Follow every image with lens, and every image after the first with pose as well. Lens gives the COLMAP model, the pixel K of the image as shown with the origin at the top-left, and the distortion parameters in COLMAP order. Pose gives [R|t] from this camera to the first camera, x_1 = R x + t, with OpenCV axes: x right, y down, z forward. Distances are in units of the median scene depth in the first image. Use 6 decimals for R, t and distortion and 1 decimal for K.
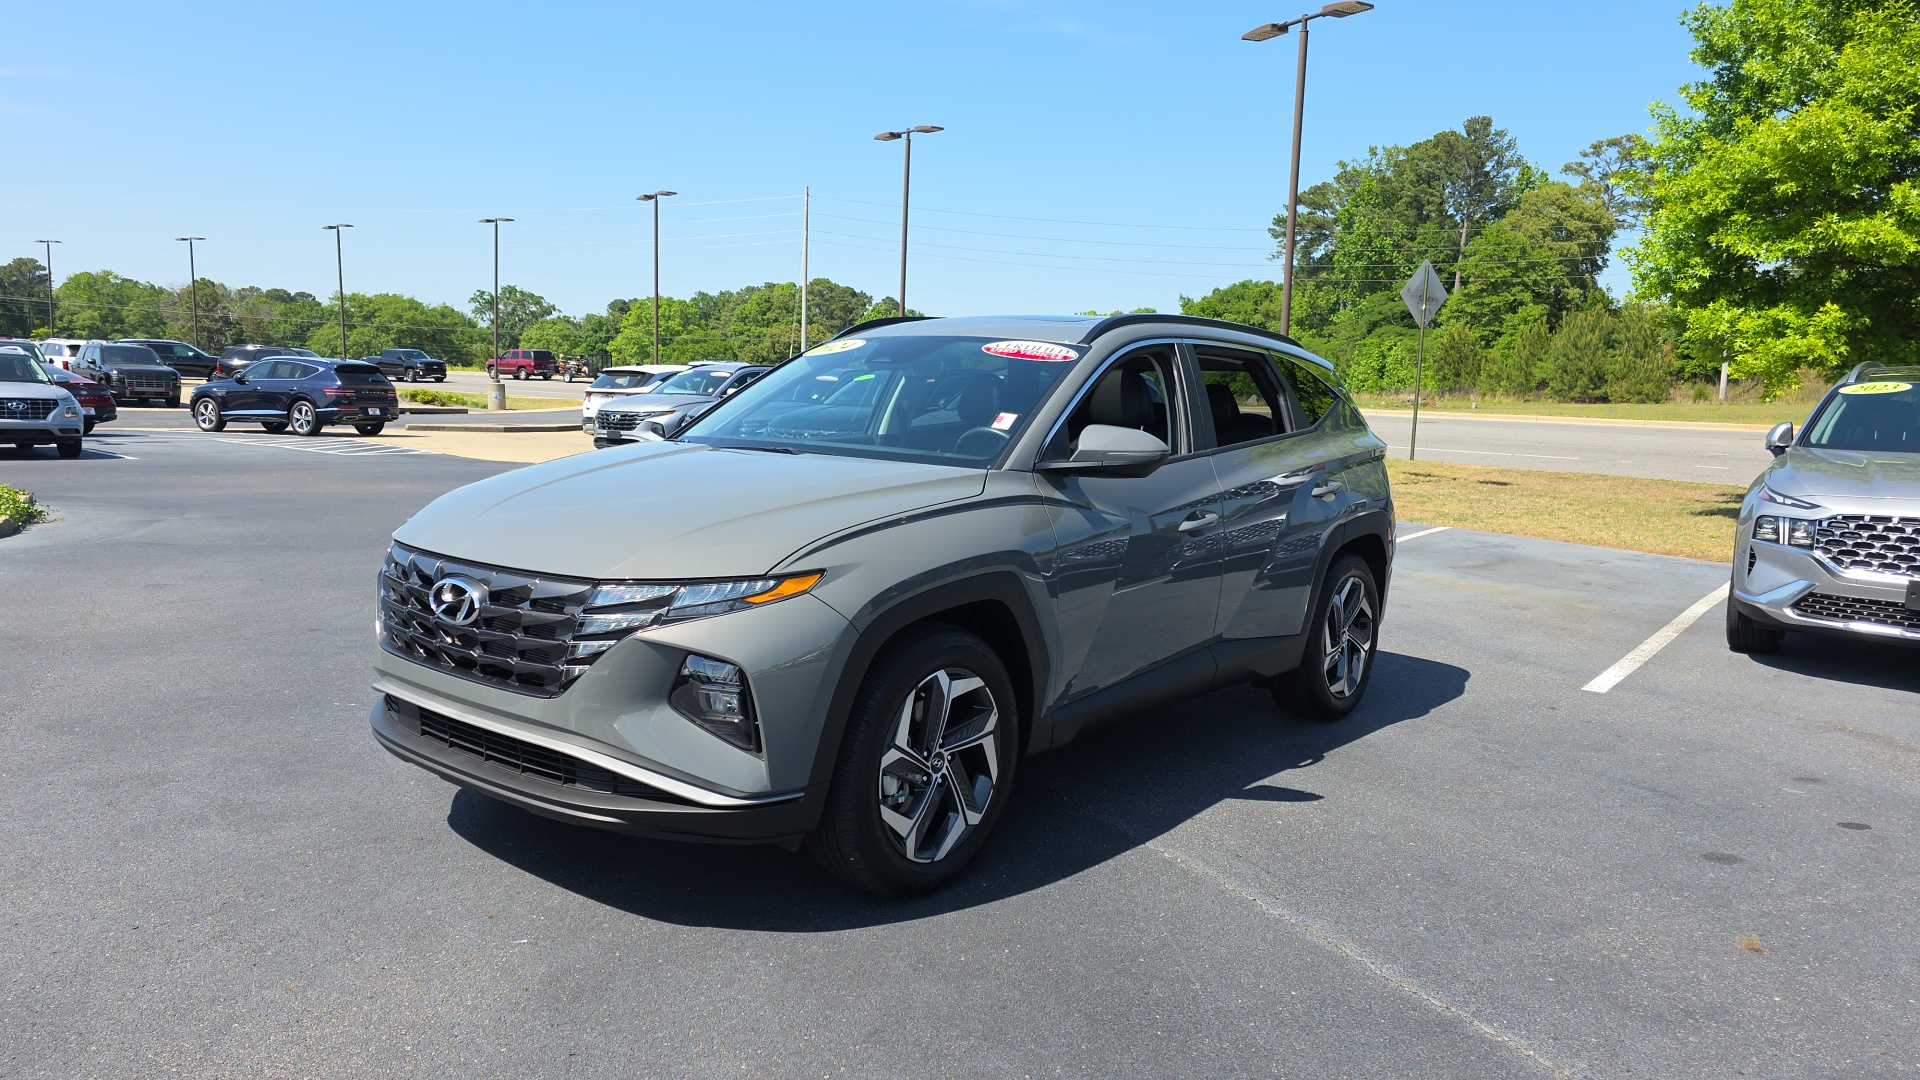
lens RADIAL K [[1304.4, 0, 948.1], [0, 1304.4, 532.4], [0, 0, 1]] dist [0.051275, -0.057530]
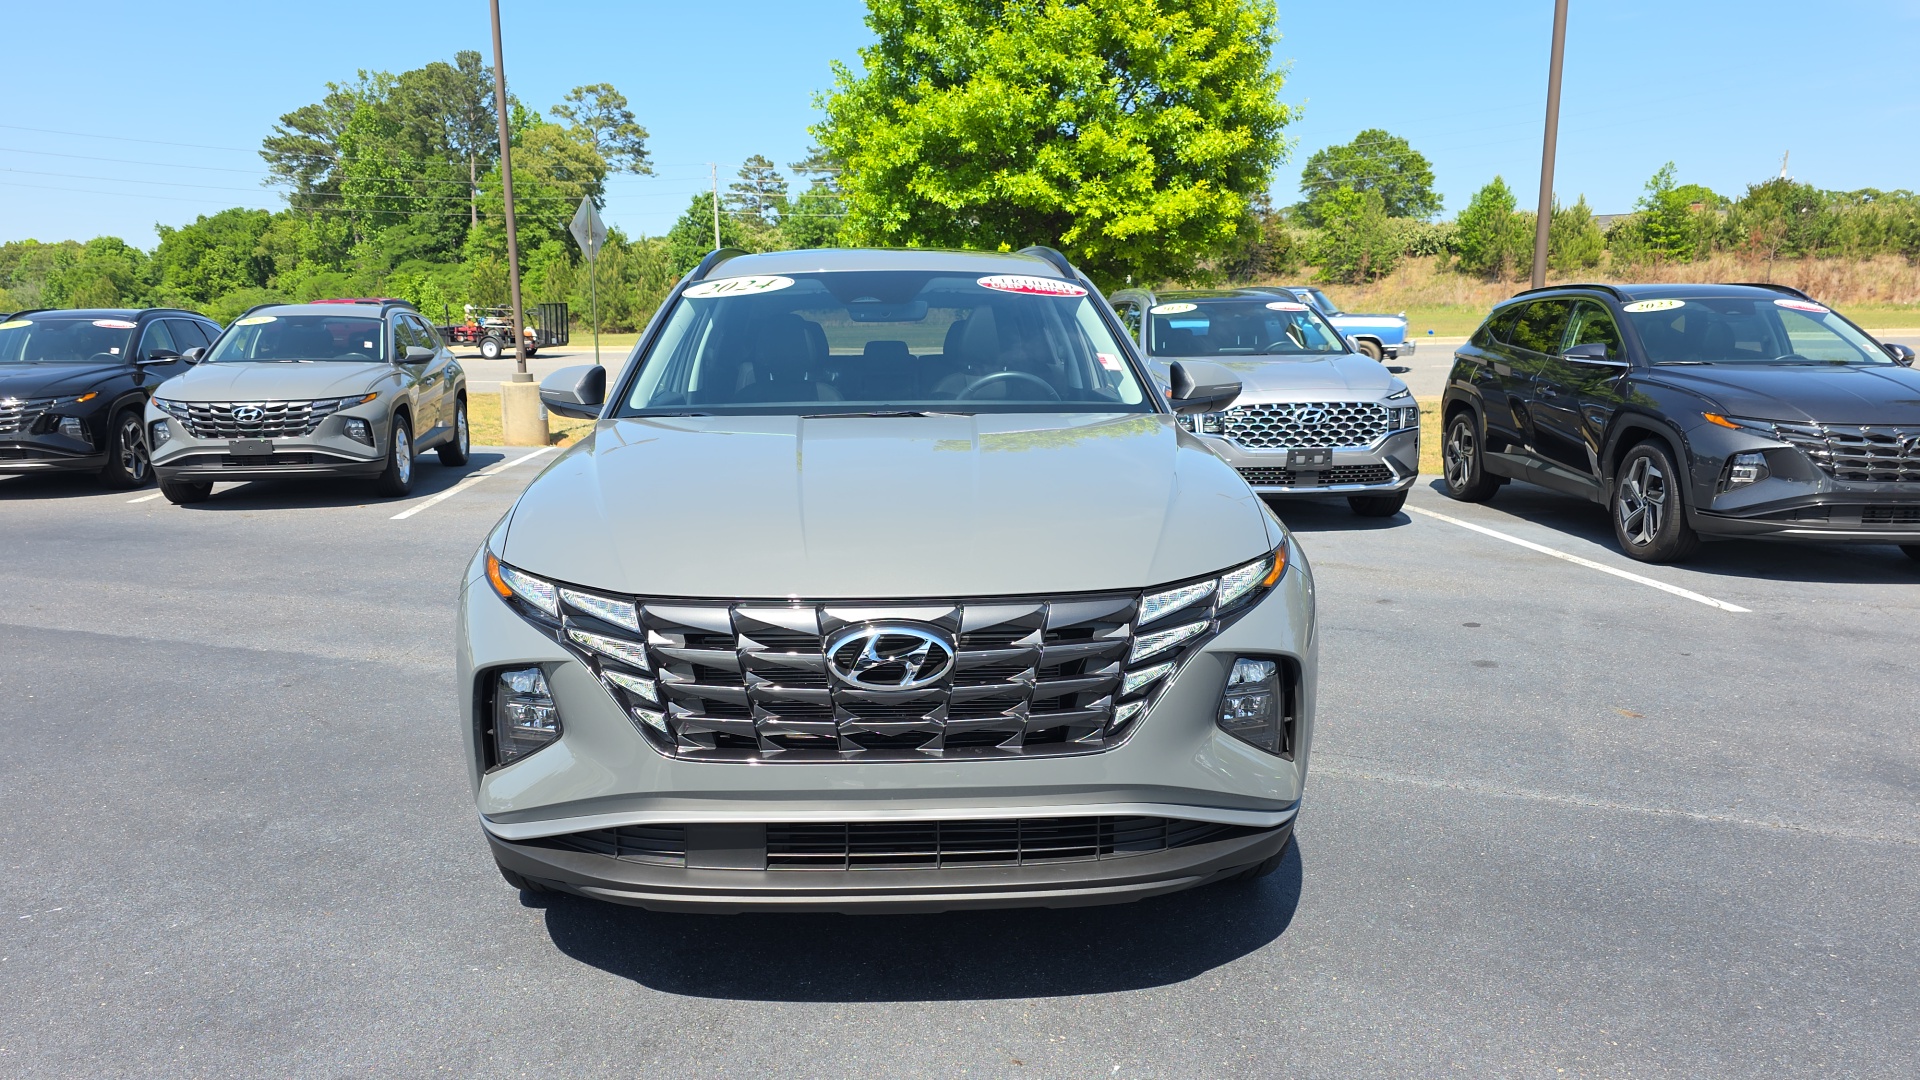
lens RADIAL K [[1269.5, 0, 965.2], [0, 1269.5, 552.7], [0, 0, 1]] dist [0.028240, -0.005966]
pose [[0.747071, -0.150187, 0.647556, -0.192031], [0.105215, 0.988579, 0.107896, -0.017883], [-0.656365, -0.012473, 0.754341, 0.115376]]
